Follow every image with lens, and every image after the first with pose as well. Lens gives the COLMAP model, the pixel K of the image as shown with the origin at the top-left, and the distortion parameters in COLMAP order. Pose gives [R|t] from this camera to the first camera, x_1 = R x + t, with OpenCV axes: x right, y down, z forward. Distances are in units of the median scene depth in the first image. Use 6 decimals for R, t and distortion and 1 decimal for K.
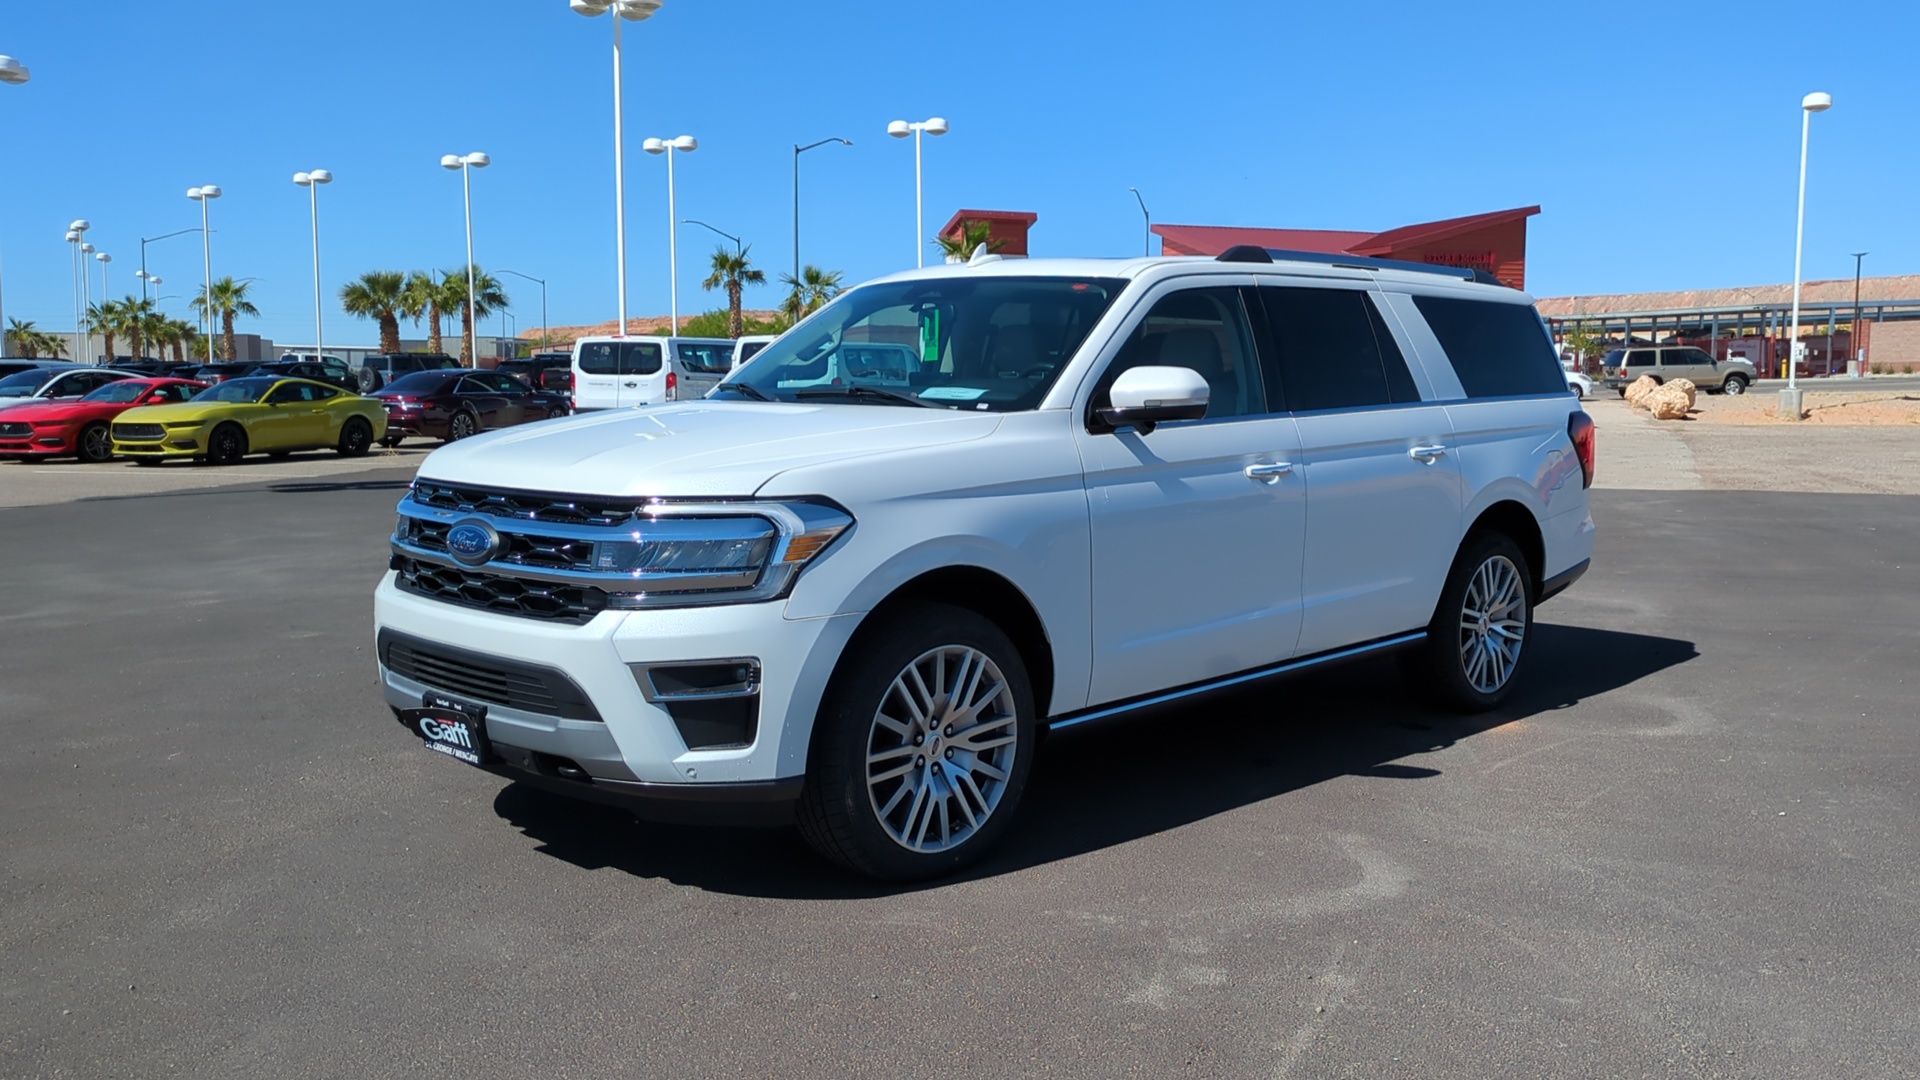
lens RADIAL K [[1622.6, 0, 1013.3], [0, 1622.6, 541.5], [0, 0, 1]] dist [0.079986, 0.000623]
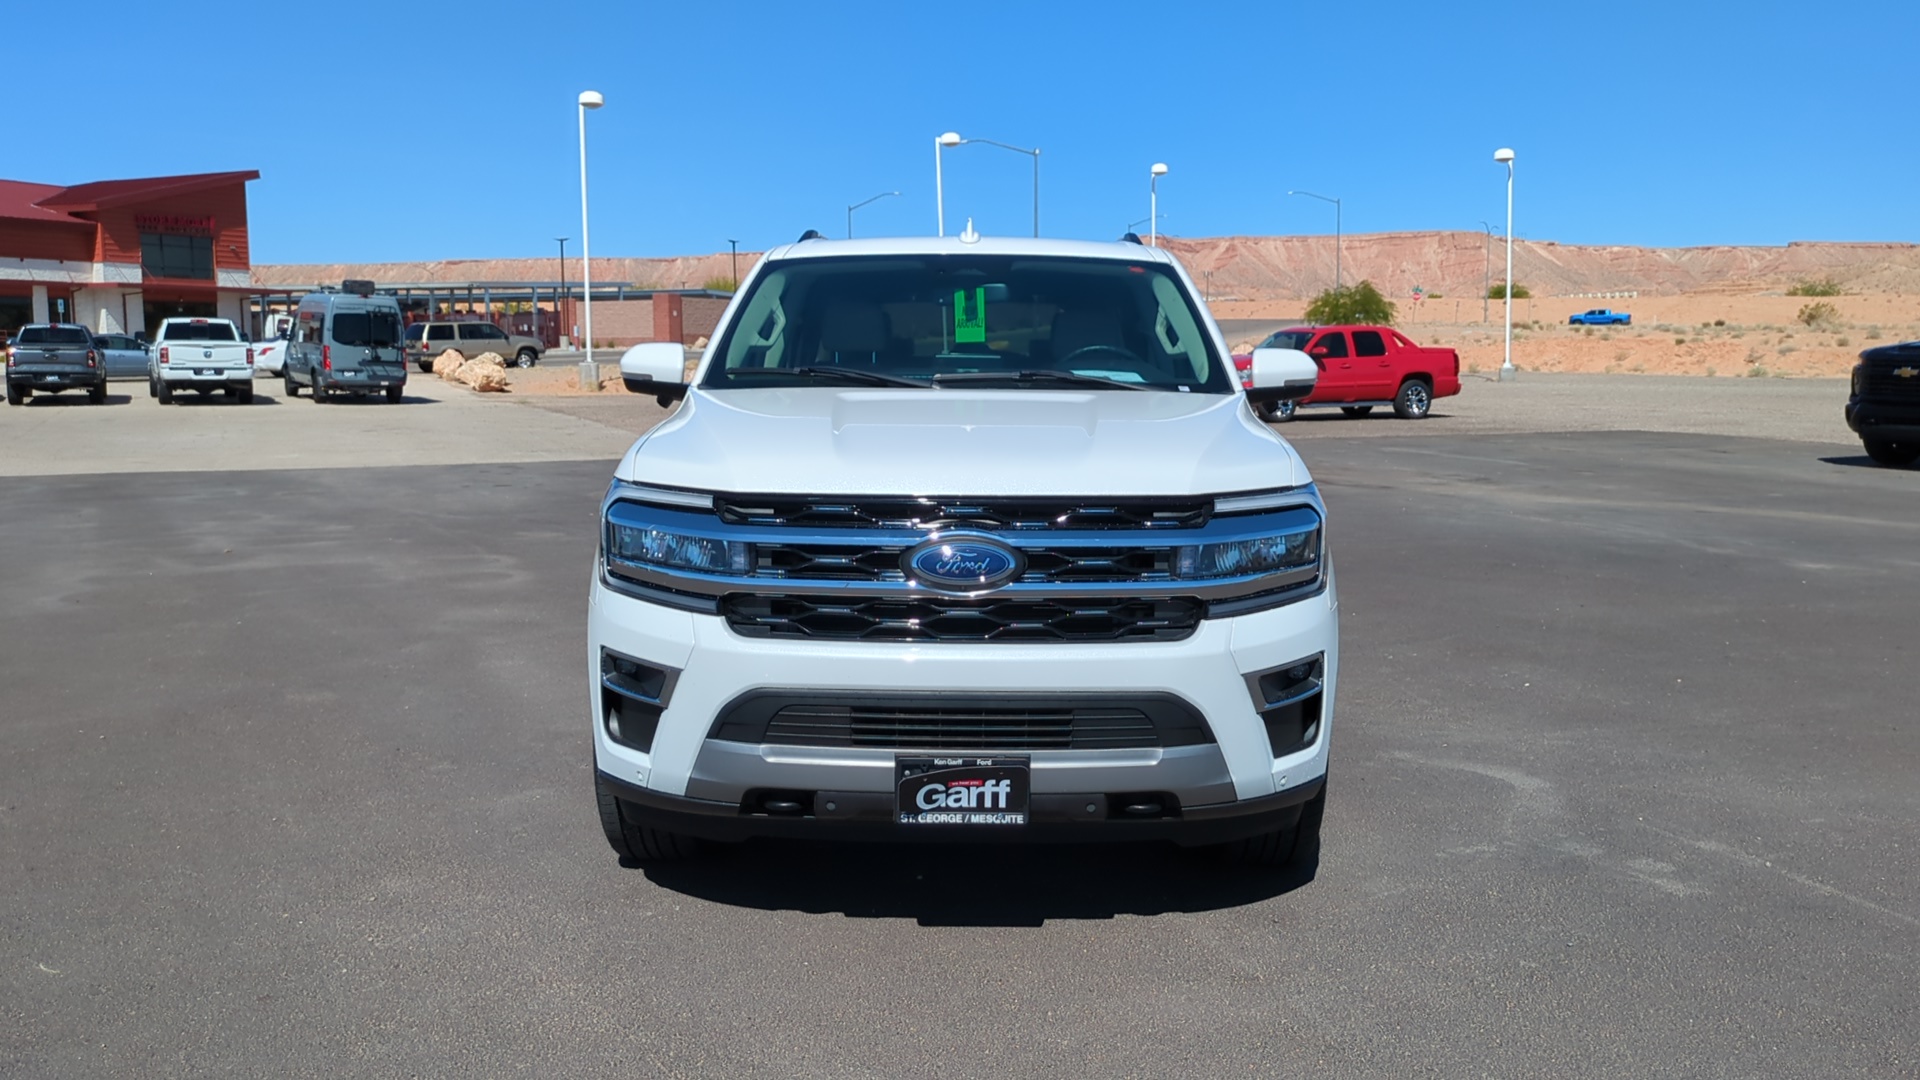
lens RADIAL K [[1638.3, 0, 968.9], [0, 1638.3, 543.5], [0, 0, 1]] dist [0.052579, -0.067176]
pose [[0.744240, -0.084844, 0.662502, -0.069365], [0.073680, 0.996274, 0.044819, -0.003737], [-0.663836, 0.015458, 0.747718, 0.029643]]
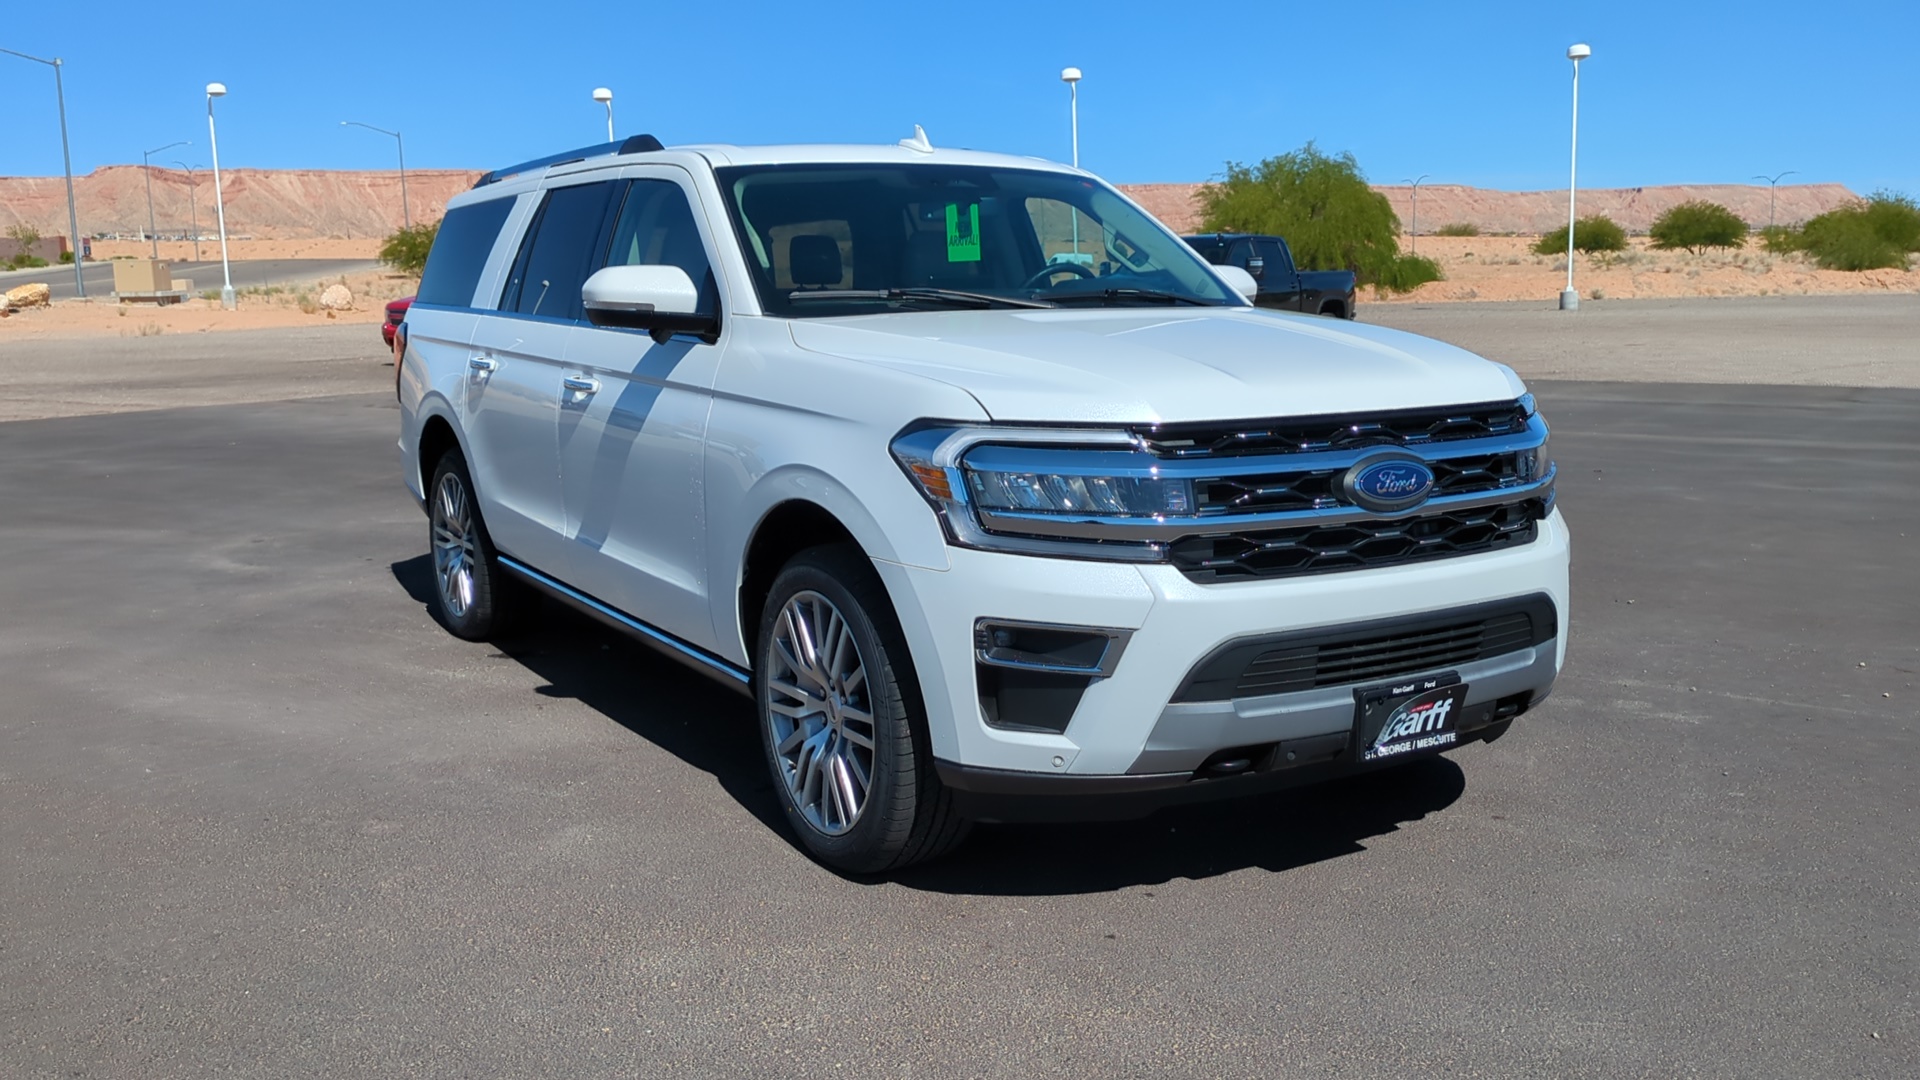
lens RADIAL K [[1638.3, 0, 968.9], [0, 1638.3, 543.5], [0, 0, 1]] dist [0.052579, -0.067176]
pose [[0.276555, -0.161306, 0.947364, -0.090559], [0.115839, 0.984220, 0.133765, -0.007987], [-0.953991, 0.072748, 0.290877, 0.076274]]
